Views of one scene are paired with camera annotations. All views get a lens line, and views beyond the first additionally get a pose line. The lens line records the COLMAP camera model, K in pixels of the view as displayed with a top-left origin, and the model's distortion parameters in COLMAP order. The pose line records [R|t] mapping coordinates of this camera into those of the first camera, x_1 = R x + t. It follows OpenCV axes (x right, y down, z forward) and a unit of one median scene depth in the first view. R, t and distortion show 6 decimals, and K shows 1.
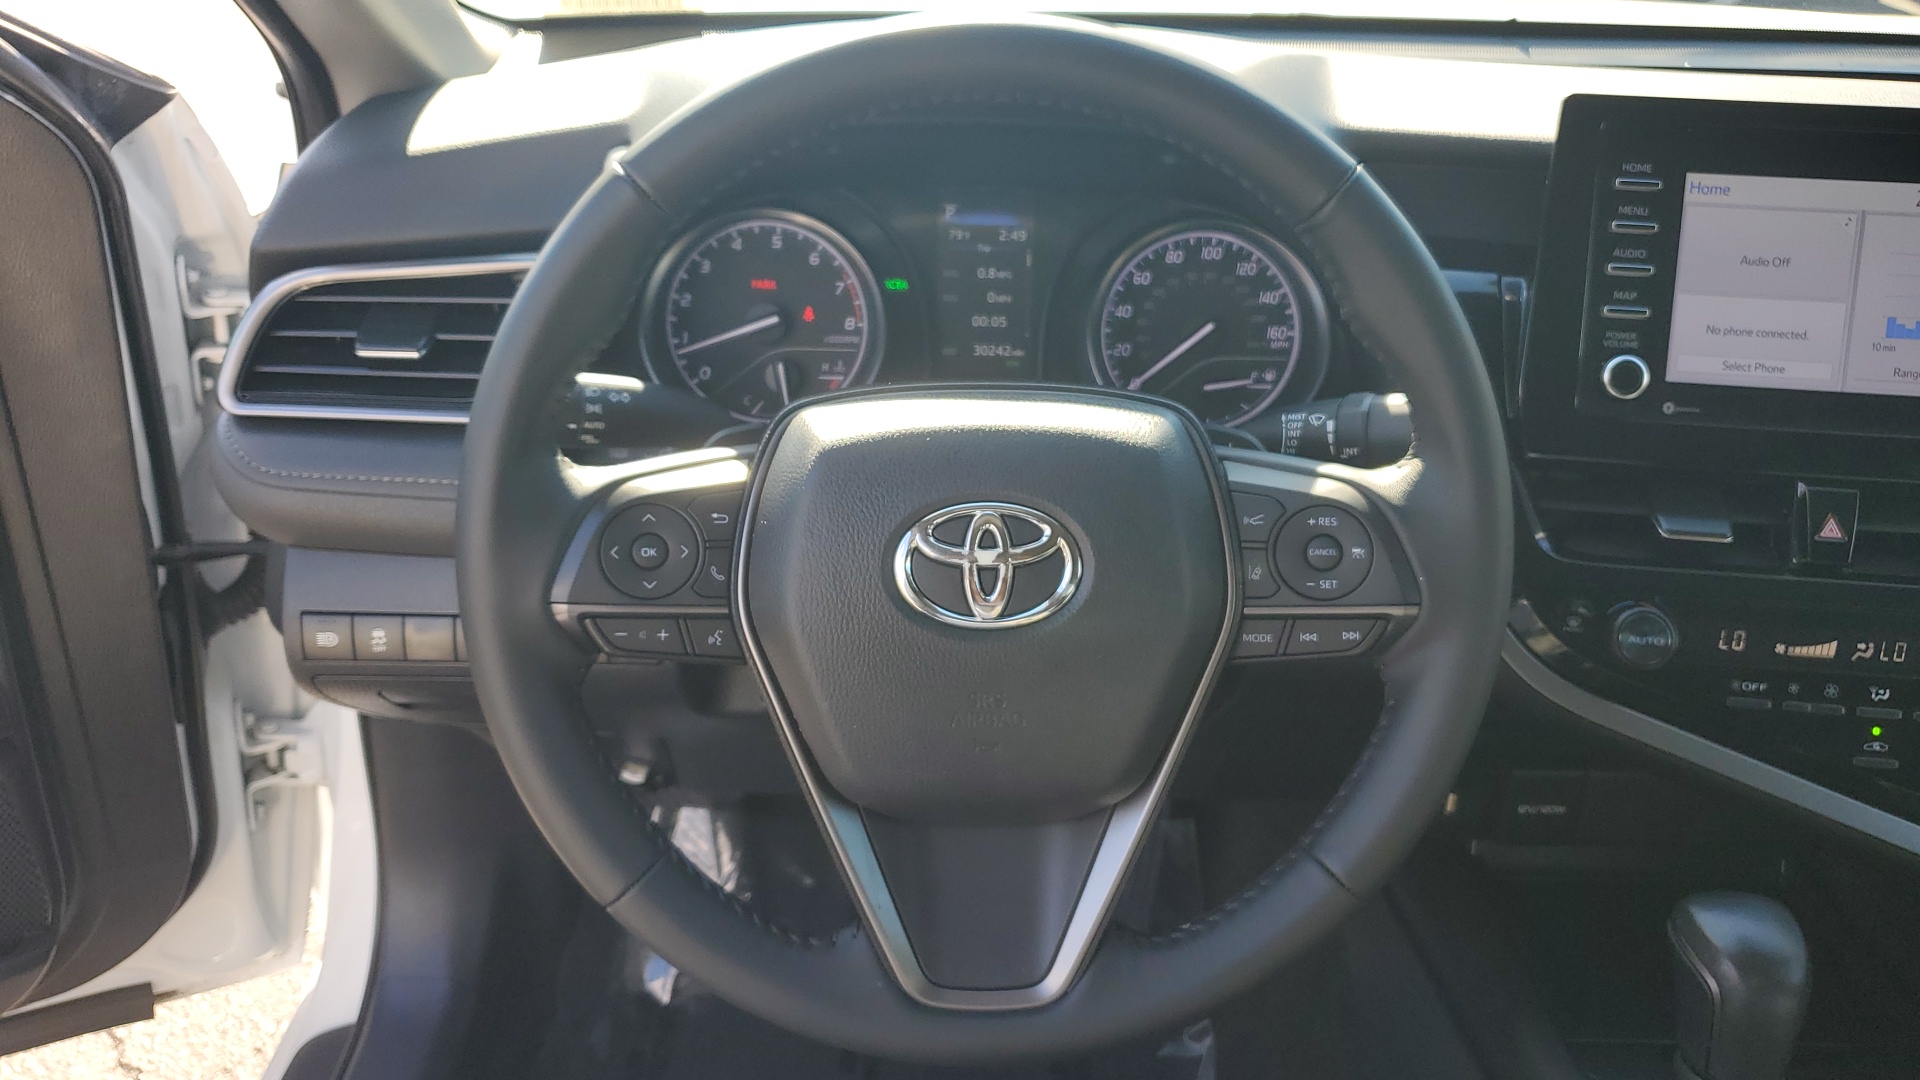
lens RADIAL K [[1509.5, 0, 969.5], [0, 1509.5, 528.0], [0, 0, 1]] dist [0.058332, -0.099810]
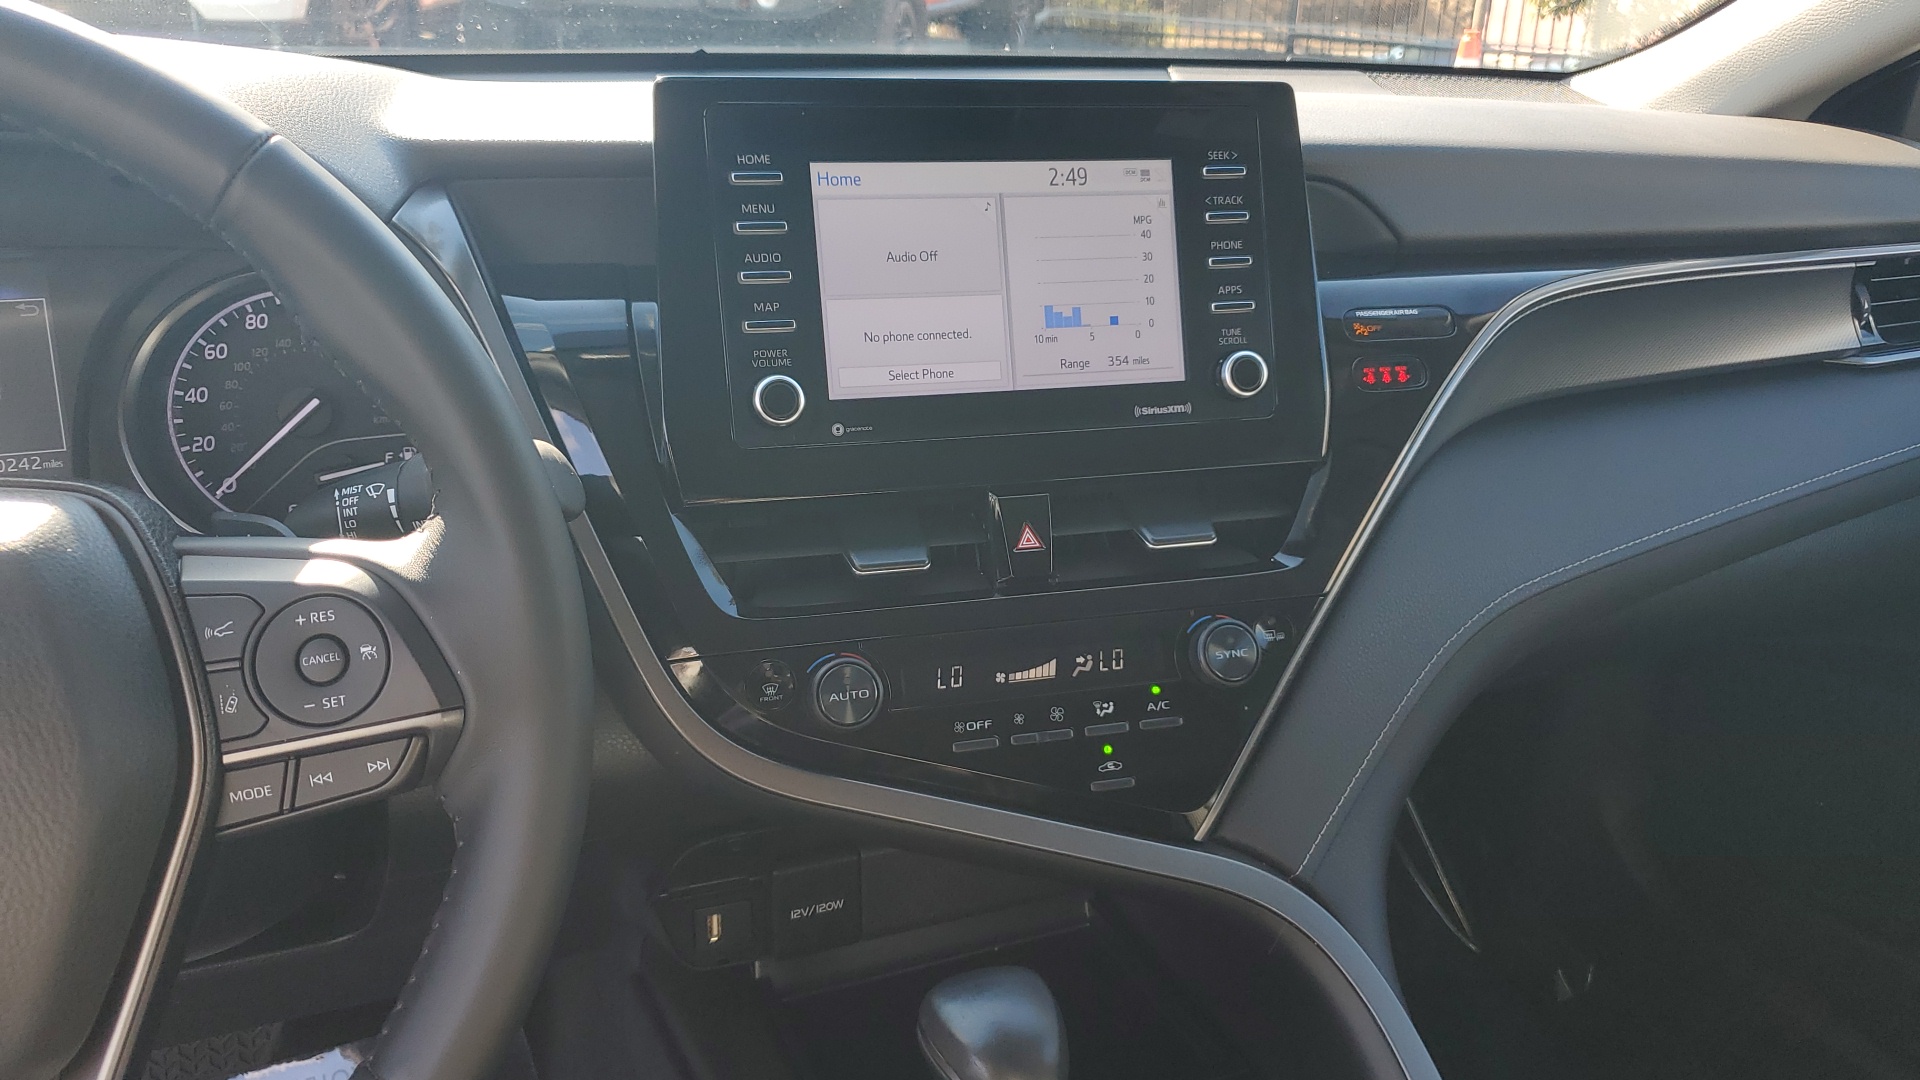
lens RADIAL K [[1509.5, 0, 970.0], [0, 1509.5, 540.7], [0, 0, 1]] dist [0.058332, -0.099810]
pose [[0.928309, -0.142093, 0.343586, 0.223366], [0.166066, 0.985253, -0.041223, 0.033198], [-0.332661, 0.095326, 0.938216, 0.163401]]
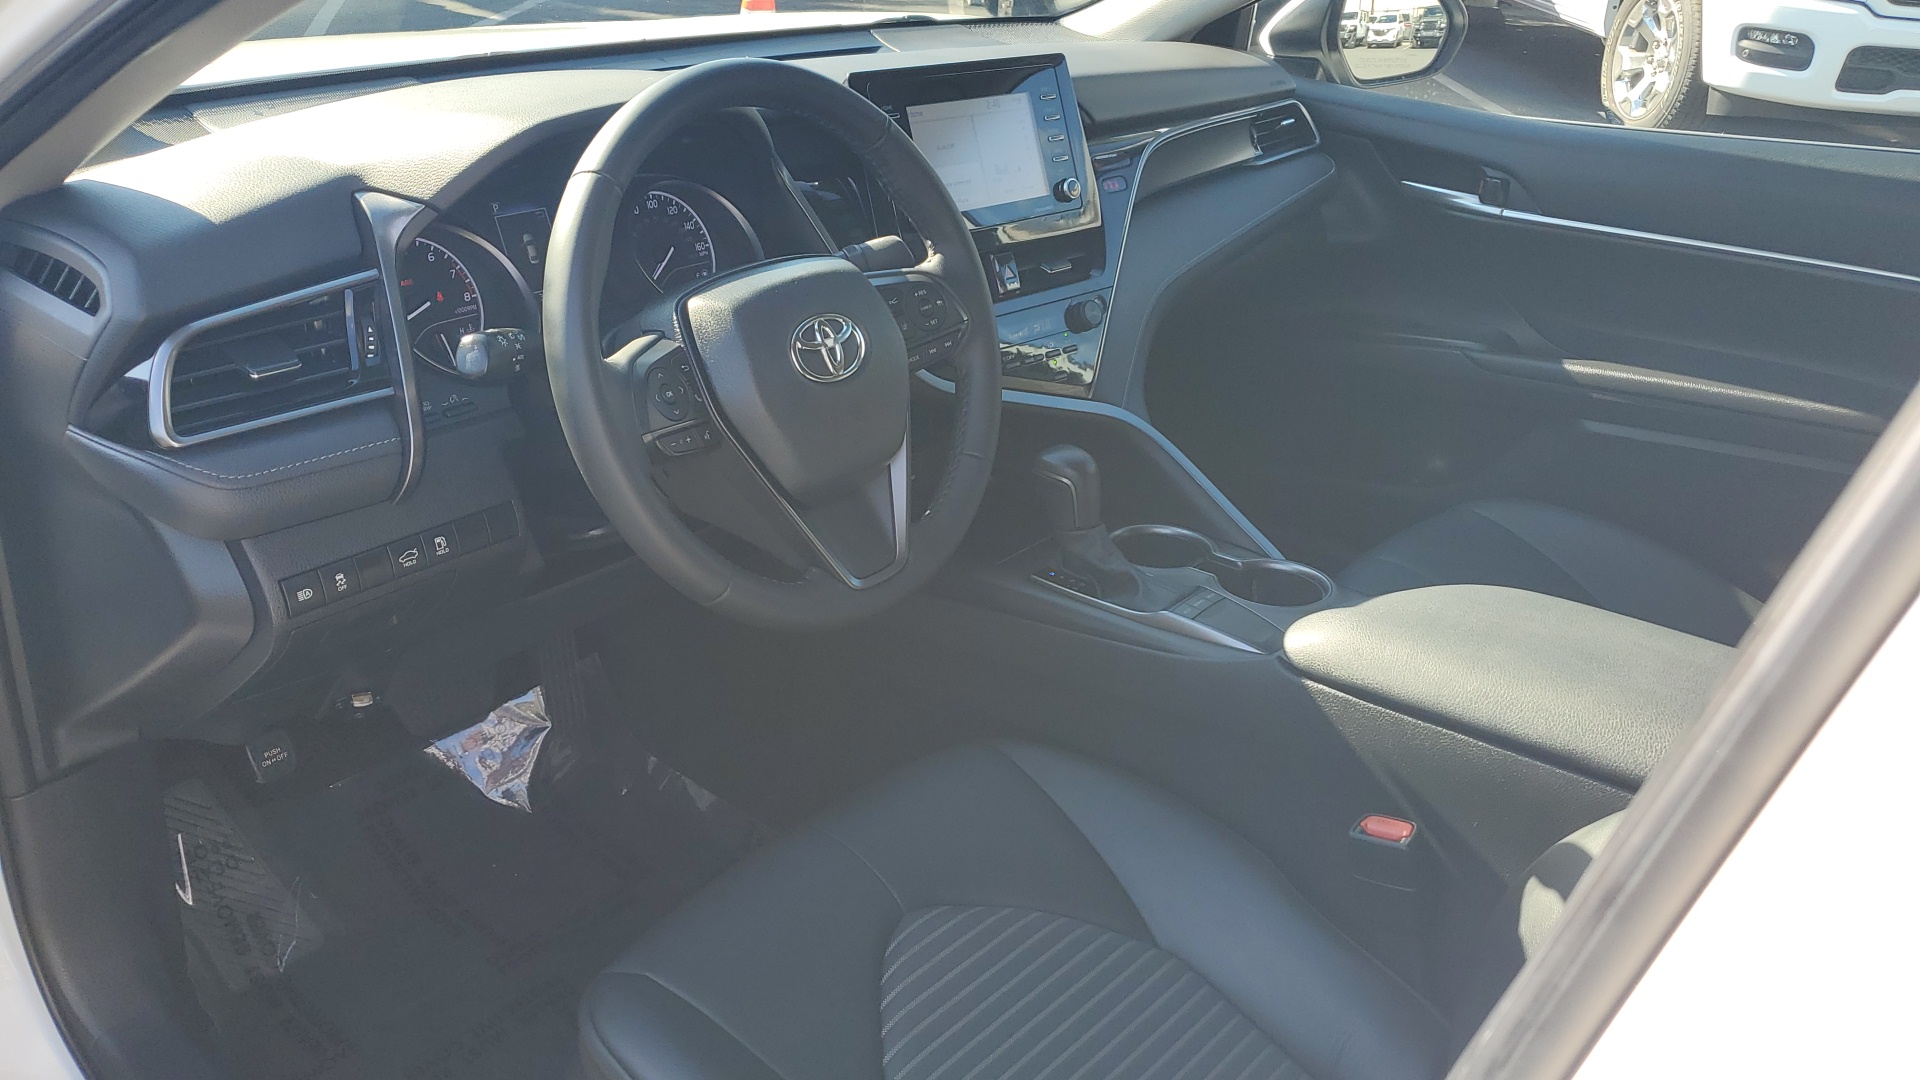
lens RADIAL K [[1509.5, 0, 958.3], [0, 1509.5, 537.7], [0, 0, 1]] dist [0.058332, -0.099810]
pose [[0.648606, -0.327170, 0.687219, -0.954989], [0.328375, 0.934832, 0.135128, 0.037086], [-0.686644, 0.138021, 0.713772, -0.327484]]
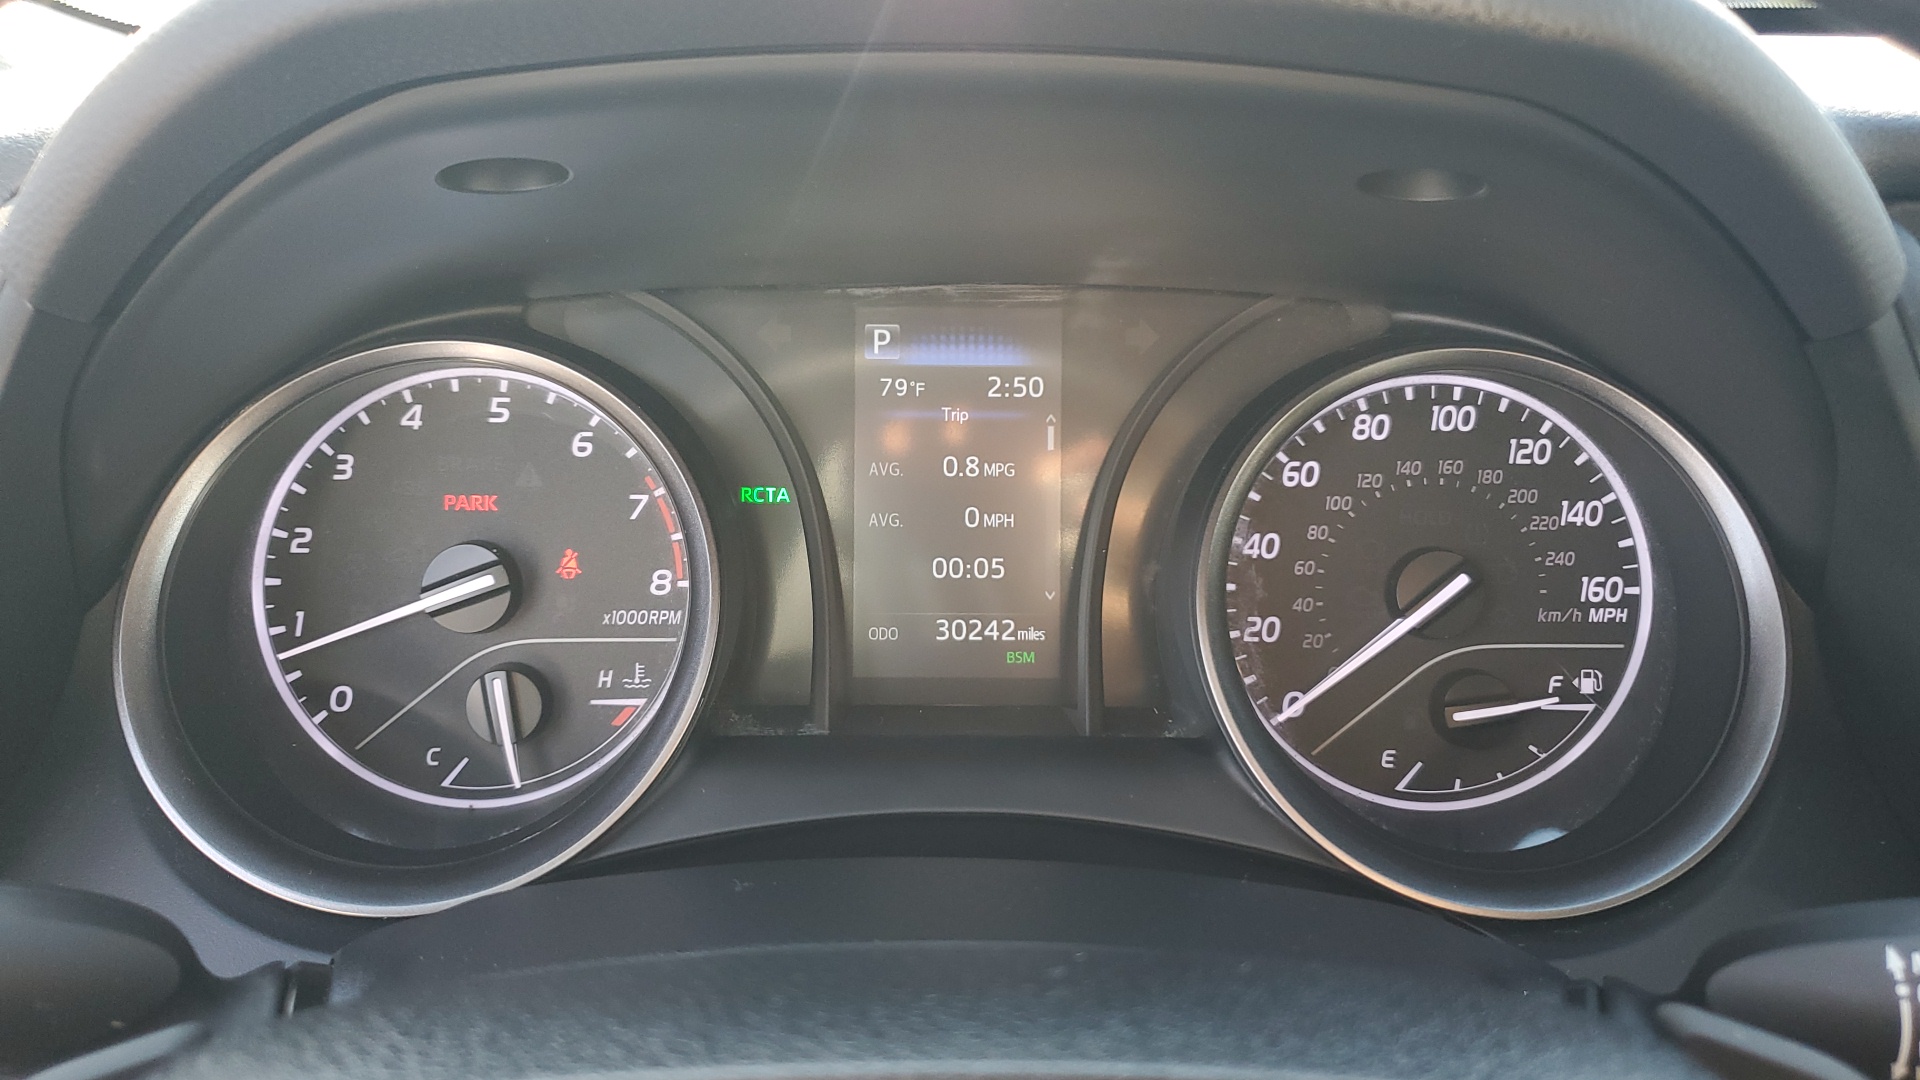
lens RADIAL K [[1509.5, 0, 952.0], [0, 1509.5, 523.2], [0, 0, 1]] dist [0.058332, -0.099810]
pose [[0.999745, -0.015347, -0.016539, 0.019112], [0.013660, 0.995123, -0.097687, -0.125031], [0.017957, 0.097436, 0.995080, 0.634844]]
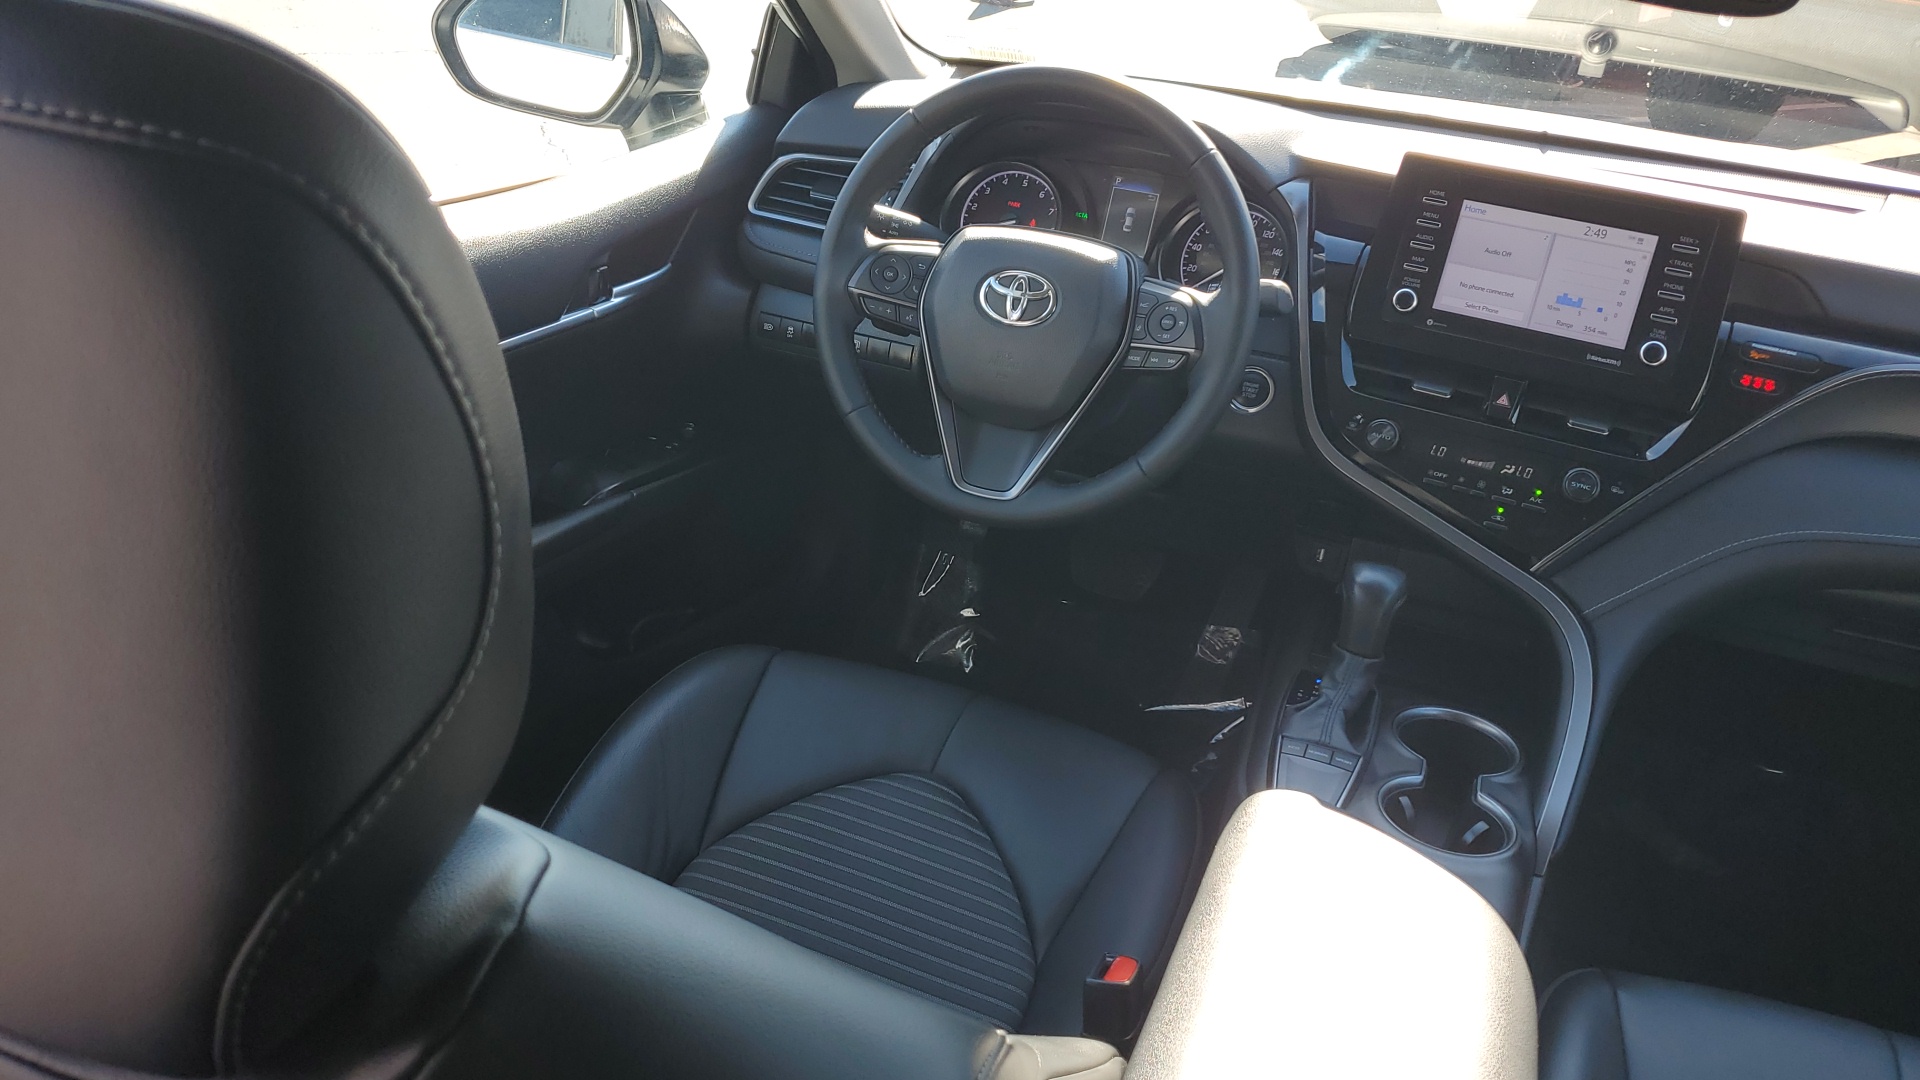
lens RADIAL K [[1509.5, 0, 958.3], [0, 1509.5, 542.1], [0, 0, 1]] dist [0.058332, -0.099810]
pose [[0.926707, 0.215469, -0.307876, 0.558090], [-0.227033, 0.973886, -0.001789, 0.321069], [0.299450, 0.071556, 0.951425, -0.934816]]
